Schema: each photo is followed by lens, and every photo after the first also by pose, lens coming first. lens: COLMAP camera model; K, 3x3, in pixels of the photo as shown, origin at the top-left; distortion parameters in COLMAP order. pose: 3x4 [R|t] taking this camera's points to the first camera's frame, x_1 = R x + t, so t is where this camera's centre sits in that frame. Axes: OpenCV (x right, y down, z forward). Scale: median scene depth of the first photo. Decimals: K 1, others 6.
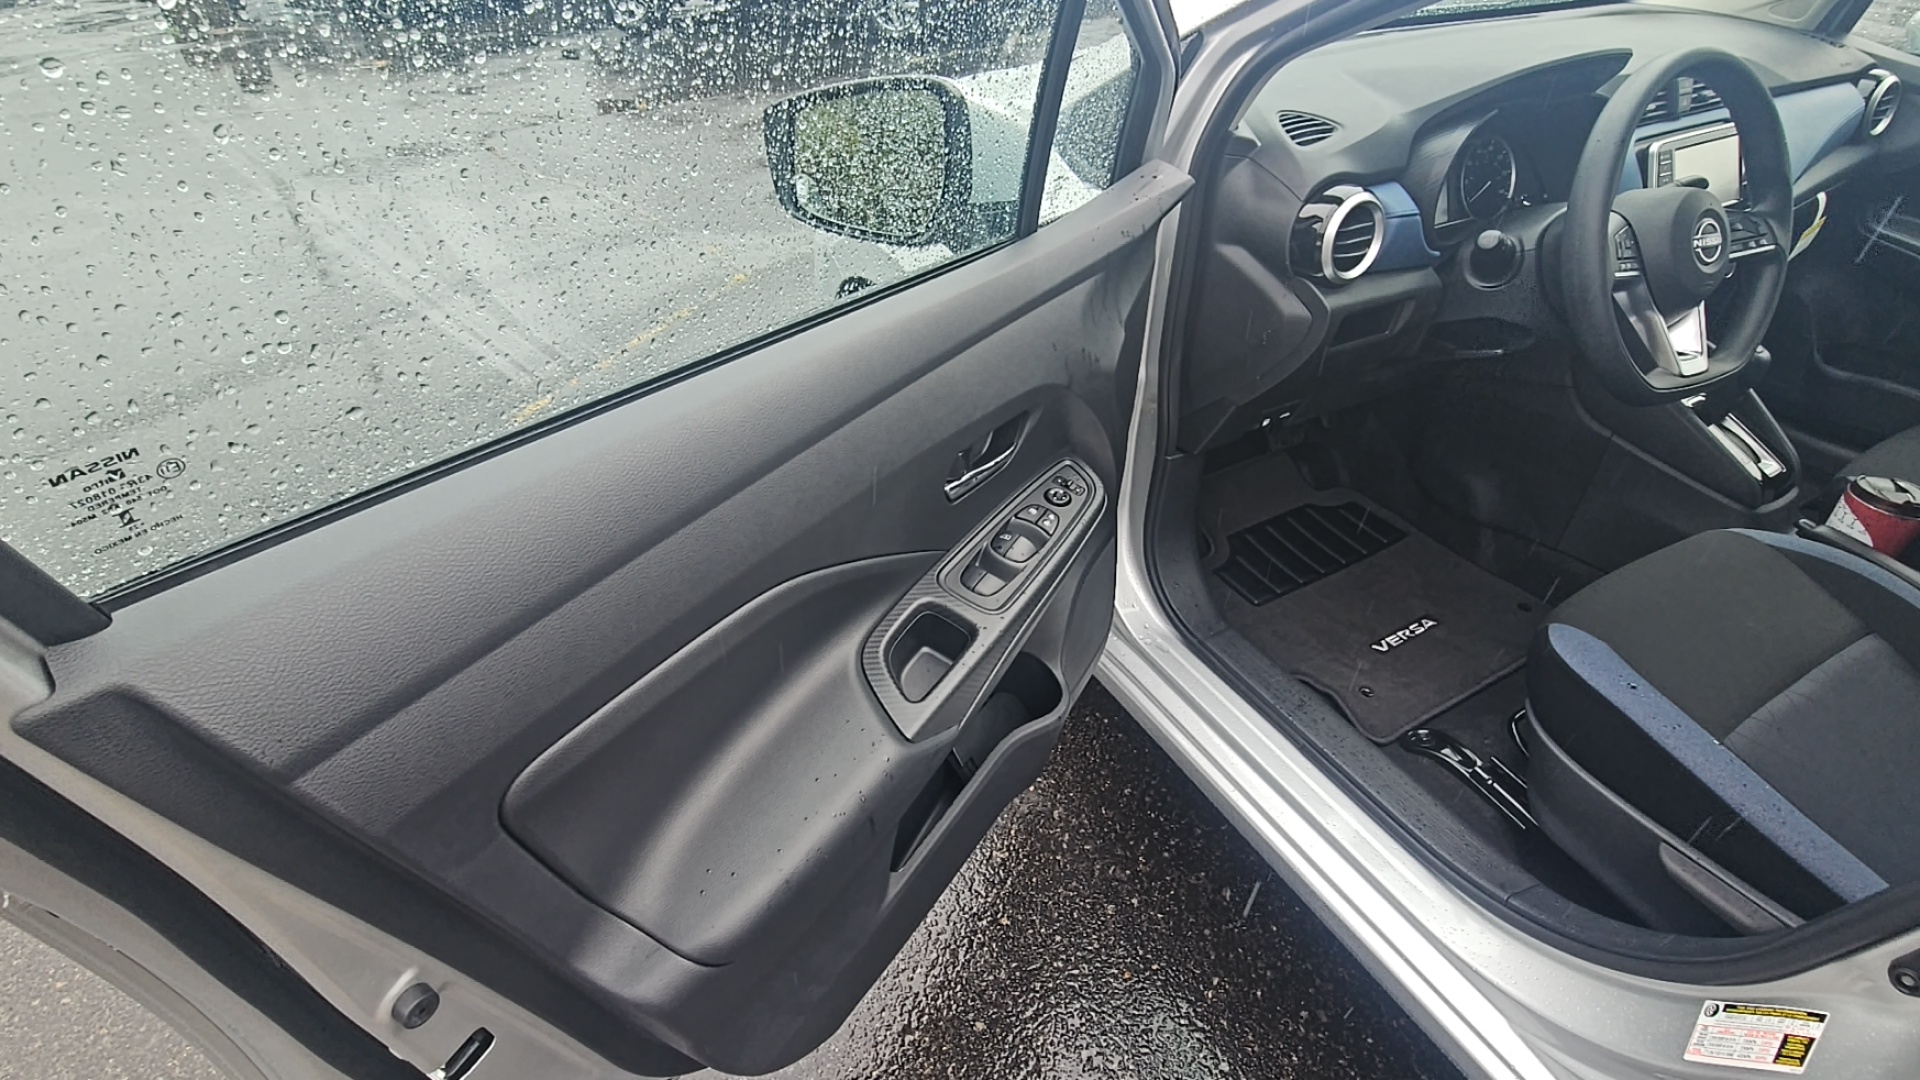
lens RADIAL K [[857.3, 0, 925.1], [0, 857.3, 537.7], [0, 0, 1]] dist [0.002037, -0.010775]
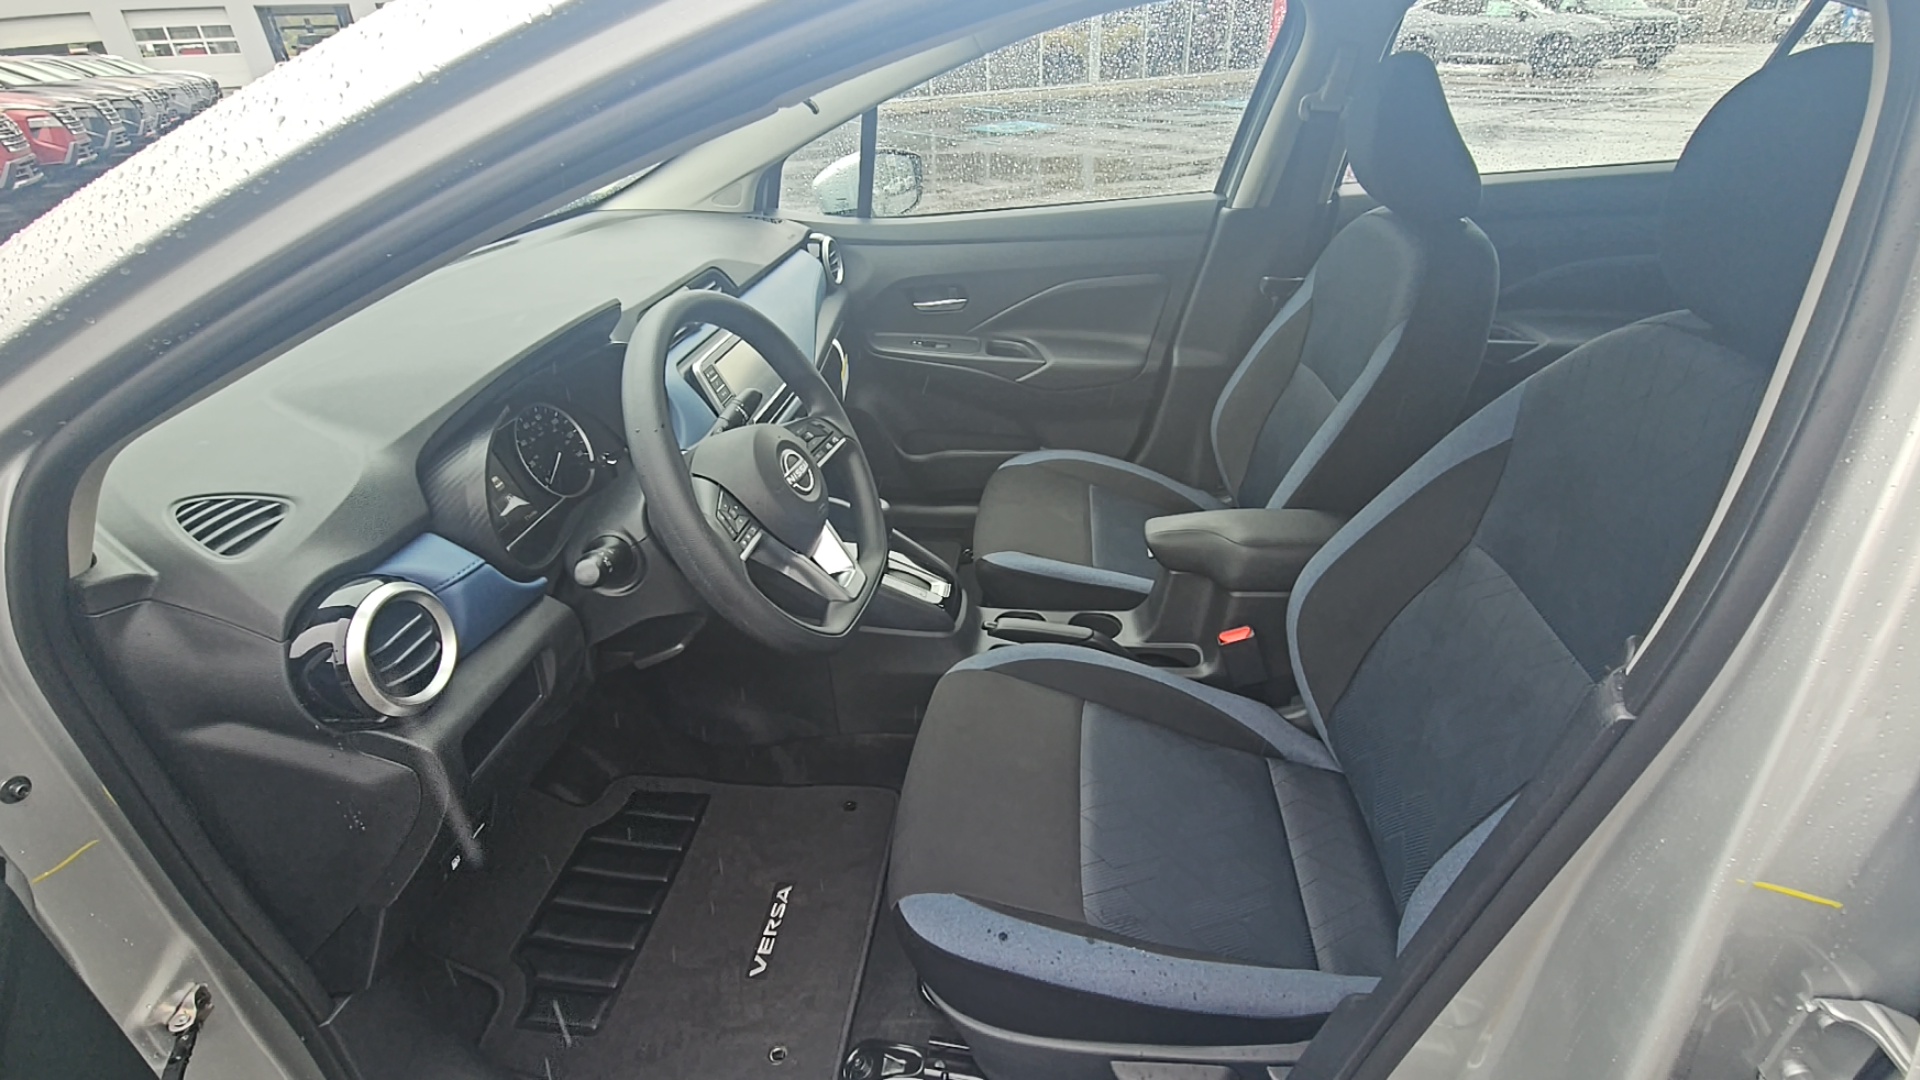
lens RADIAL K [[861.7, 0, 957.9], [0, 861.7, 533.6], [0, 0, 1]] dist [0.018420, -0.010943]
pose [[0.567183, -0.400028, 0.719917, 0.285287], [0.519218, 0.852207, 0.064472, -0.236952], [-0.639309, 0.337226, 0.691059, 0.234523]]
